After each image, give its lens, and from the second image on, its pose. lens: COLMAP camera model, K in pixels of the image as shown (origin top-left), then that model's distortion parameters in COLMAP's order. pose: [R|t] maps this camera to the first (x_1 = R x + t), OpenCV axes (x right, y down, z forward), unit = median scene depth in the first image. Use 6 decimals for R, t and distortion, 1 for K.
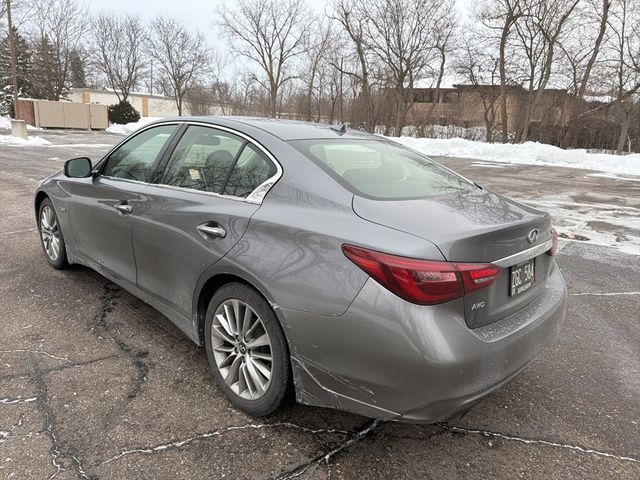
lens RADIAL K [[455.3, 0, 315.2], [0, 455.3, 241.4], [0, 0, 1]] dist [0.031443, -0.038817]
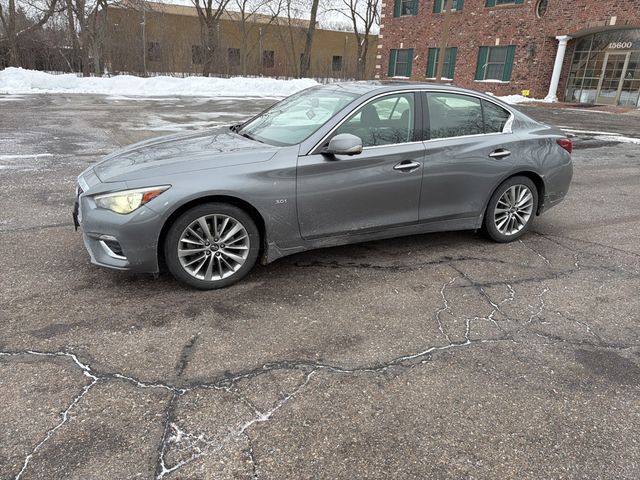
lens RADIAL K [[455.3, 0, 318.5], [0, 455.3, 242.9], [0, 0, 1]] dist [0.031443, -0.038817]
pose [[0.356444, -0.372455, 0.856870, -1.740299], [0.220870, 0.924704, 0.310062, -0.336430], [-0.907835, 0.078737, 0.411869, 0.769086]]
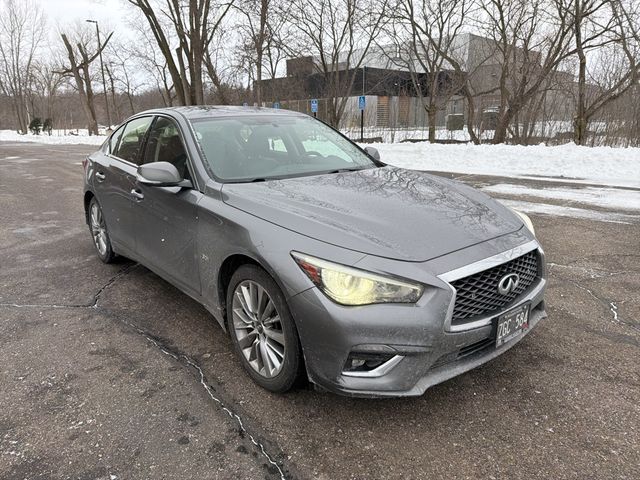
lens RADIAL K [[455.3, 0, 321.1], [0, 455.3, 237.6], [0, 0, 1]] dist [0.031443, -0.038817]
pose [[-0.993940, -0.069507, 0.085162, -0.592344], [-0.018777, 0.870683, 0.491486, -0.661277], [-0.108311, 0.486909, -0.866711, 2.541485]]
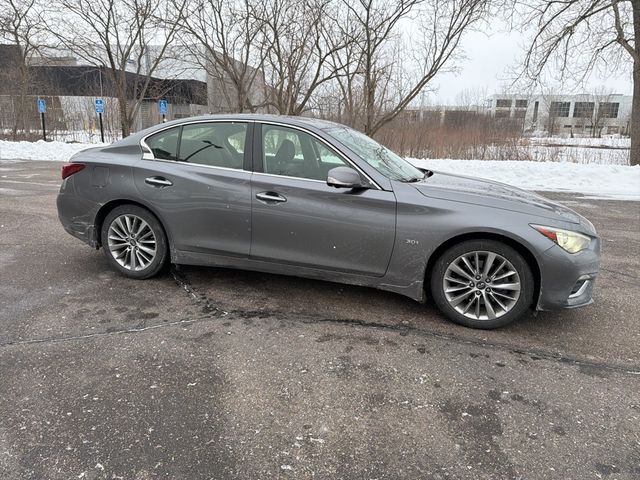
lens RADIAL K [[455.3, 0, 319.2], [0, 455.3, 235.4], [0, 0, 1]] dist [0.031443, -0.038817]
pose [[-0.881804, 0.016442, -0.471330, 0.471146], [-0.201798, 0.890129, 0.408592, -0.606334], [0.426263, 0.455412, -0.781601, 2.580621]]
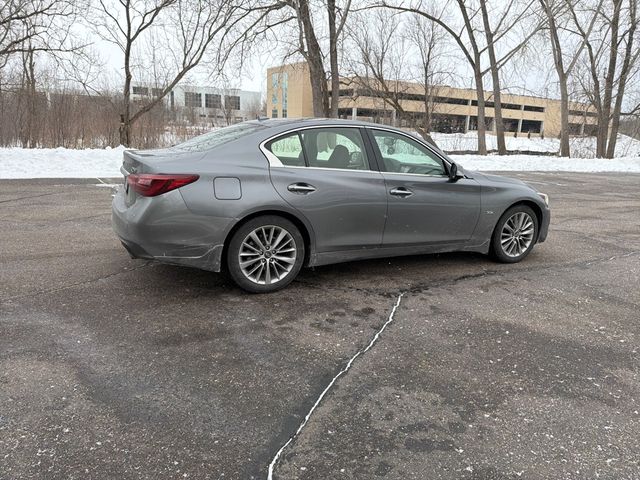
lens RADIAL K [[455.3, 0, 318.2], [0, 455.3, 236.1], [0, 0, 1]] dist [0.031443, -0.038817]
pose [[-0.329341, 0.137904, -0.934086, 1.506698], [-0.298585, 0.923300, 0.241587, -0.306280], [0.895757, 0.358469, -0.262905, 1.695343]]
